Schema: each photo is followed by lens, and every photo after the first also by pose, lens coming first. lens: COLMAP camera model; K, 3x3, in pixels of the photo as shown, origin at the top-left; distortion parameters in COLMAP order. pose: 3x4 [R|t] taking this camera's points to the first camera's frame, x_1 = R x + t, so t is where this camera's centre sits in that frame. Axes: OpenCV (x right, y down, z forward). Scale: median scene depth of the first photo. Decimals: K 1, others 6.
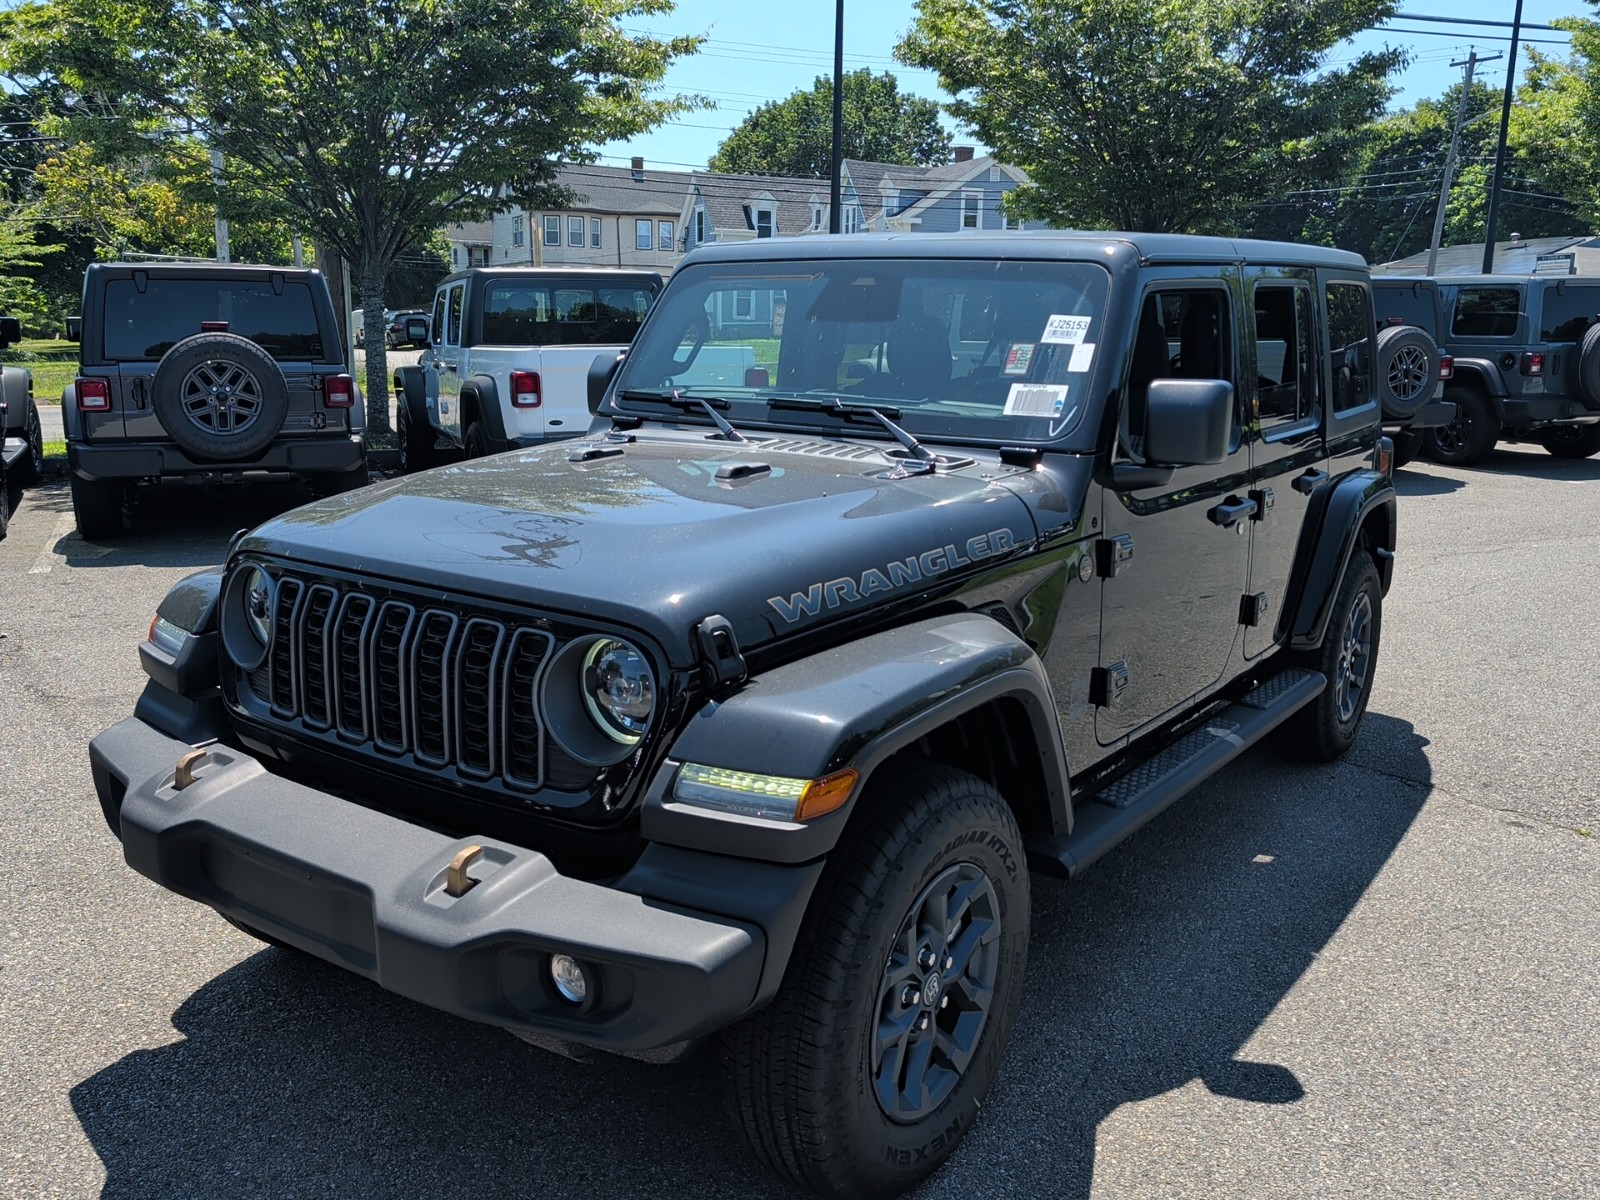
lens RADIAL K [[1370.2, 0, 803.7], [0, 1370.2, 592.4], [0, 0, 1]] dist [0.006530, 0.004783]
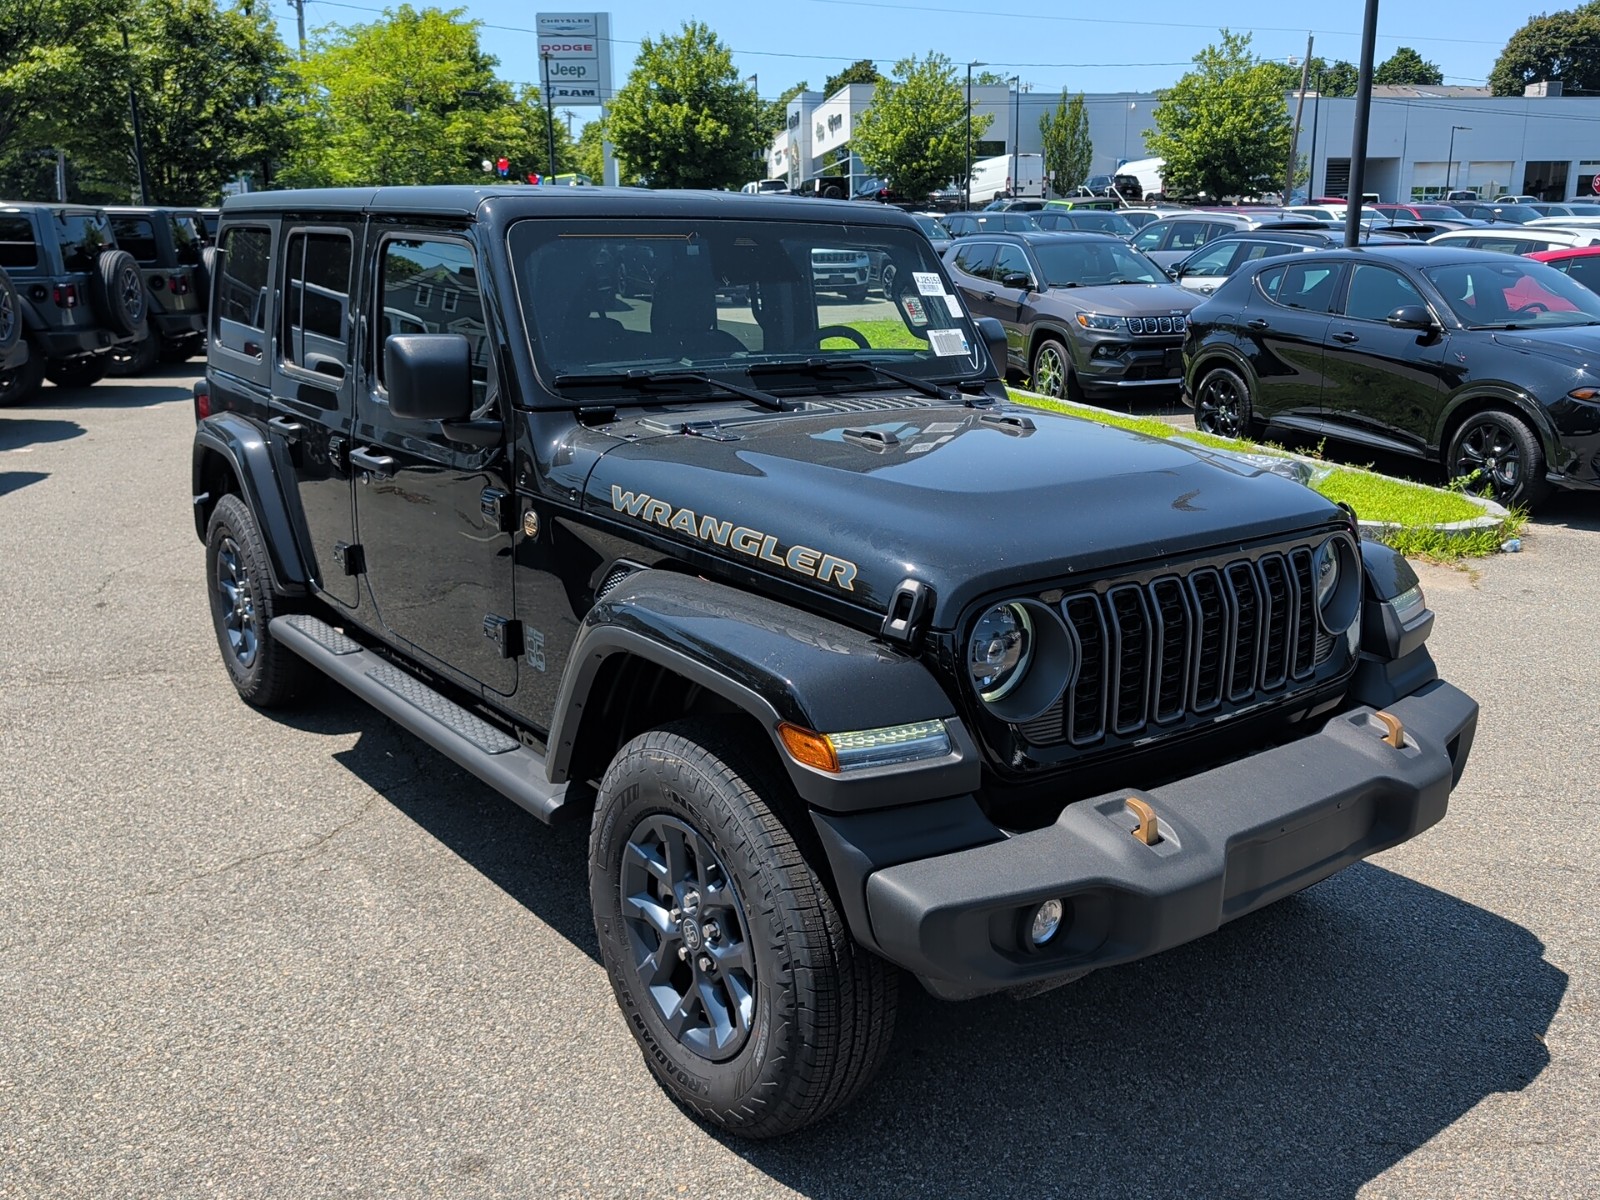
lens RADIAL K [[1370.2, 0, 809.4], [0, 1370.2, 599.8], [0, 0, 1]] dist [0.006530, 0.004783]
pose [[0.293815, -0.250284, 0.922513, -0.661219], [0.191878, 0.960909, 0.199590, -0.116116], [-0.936406, 0.118367, 0.330354, 0.454722]]
